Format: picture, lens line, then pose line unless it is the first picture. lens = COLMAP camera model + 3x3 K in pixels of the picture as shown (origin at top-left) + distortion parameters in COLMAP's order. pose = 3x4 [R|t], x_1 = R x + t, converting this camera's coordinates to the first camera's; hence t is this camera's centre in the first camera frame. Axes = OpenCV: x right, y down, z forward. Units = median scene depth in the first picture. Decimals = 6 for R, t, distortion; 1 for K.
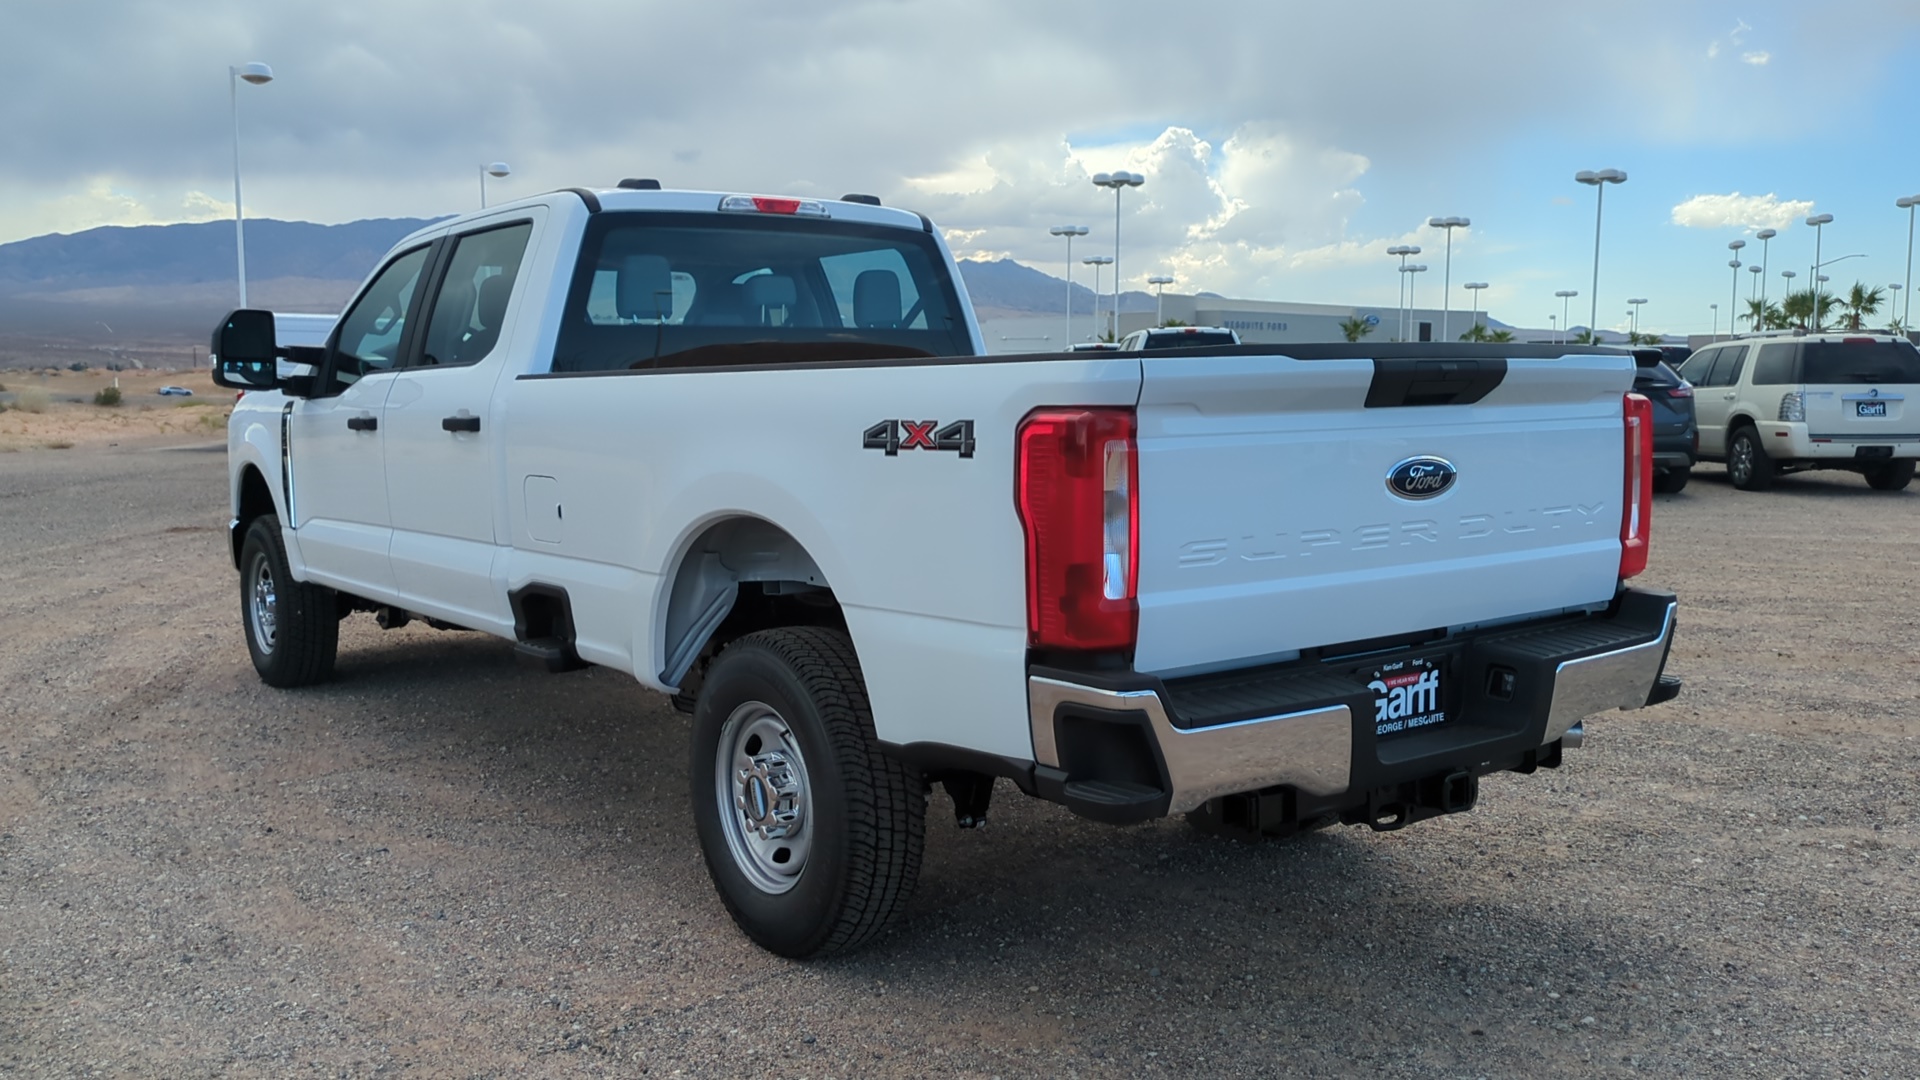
lens RADIAL K [[1673.0, 0, 977.2], [0, 1673.0, 539.4], [0, 0, 1]] dist [0.054020, -0.038700]
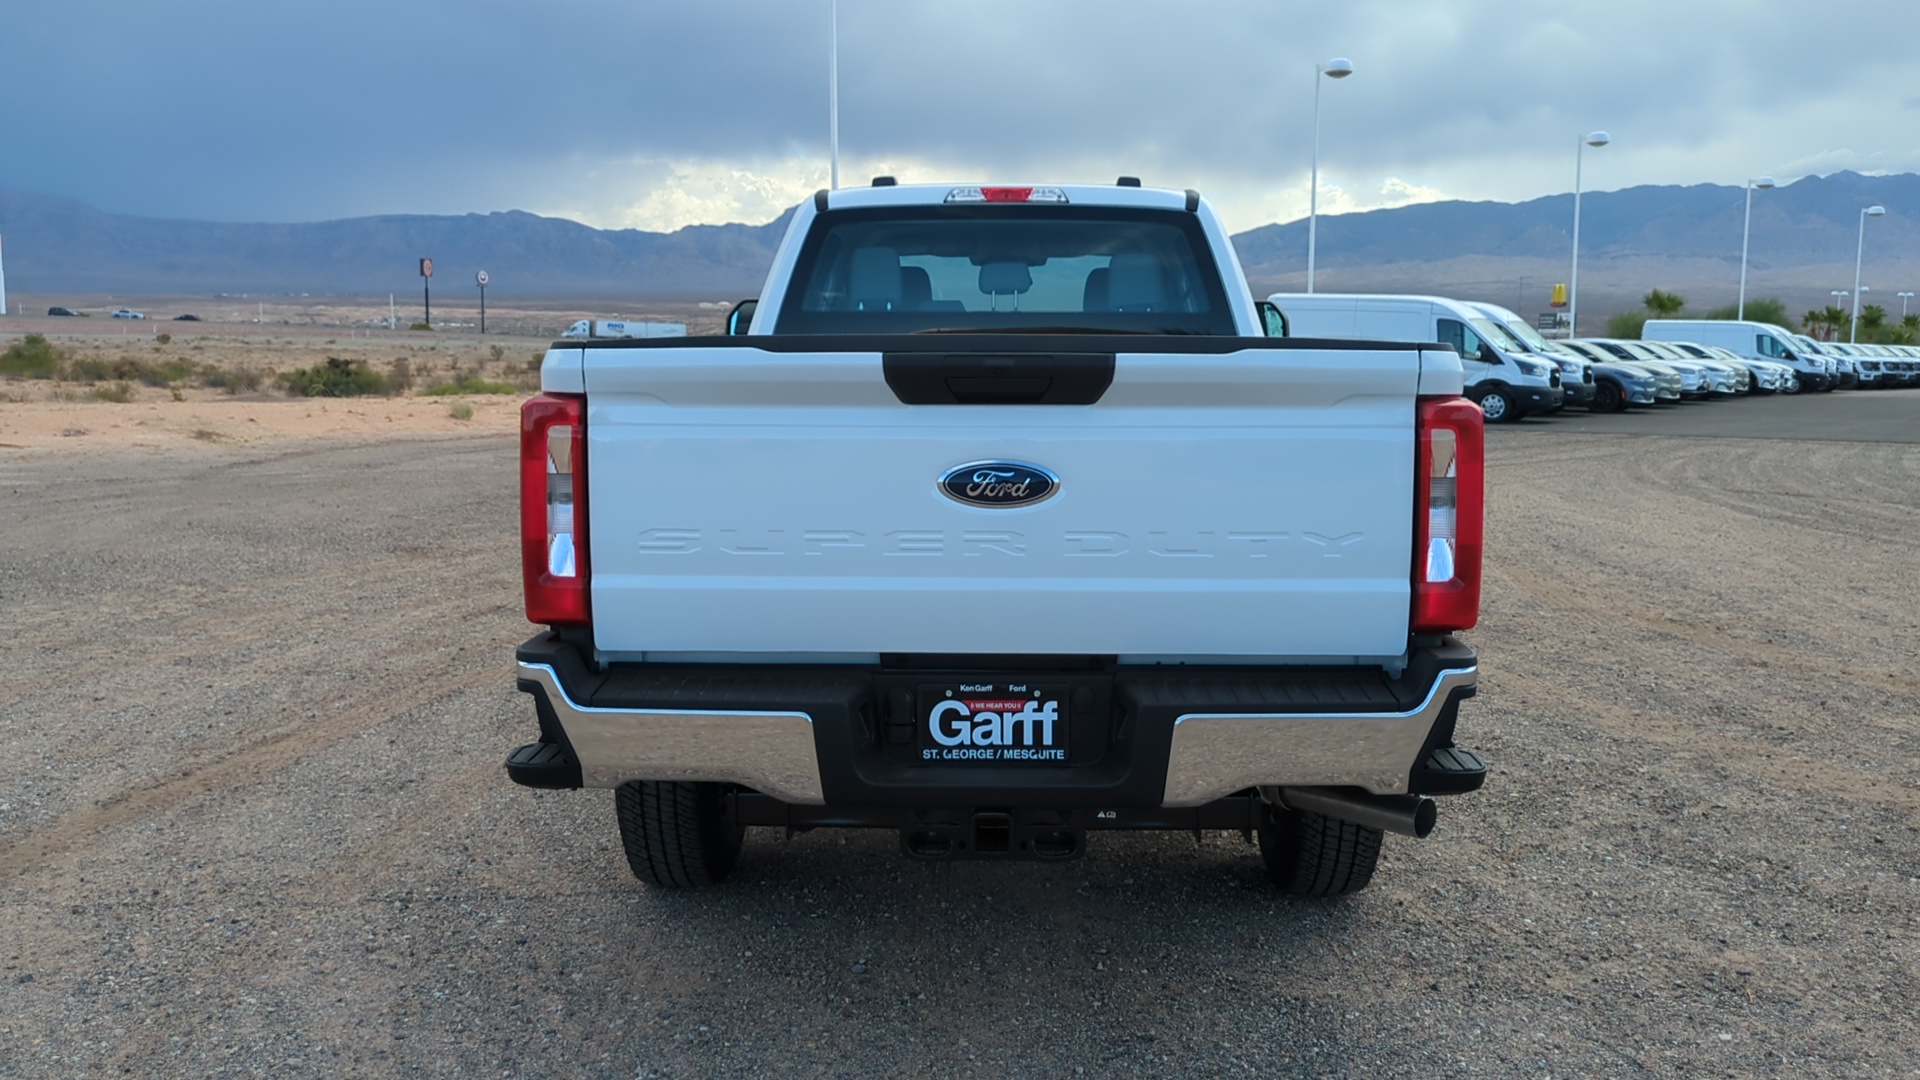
lens RADIAL K [[1673.0, 0, 968.6], [0, 1673.0, 538.2], [0, 0, 1]] dist [0.054020, -0.038700]
pose [[0.777958, 0.080586, -0.623127, 0.788810], [-0.072077, 0.996640, 0.038904, -0.040162], [0.624168, 0.014647, 0.781153, 0.276245]]
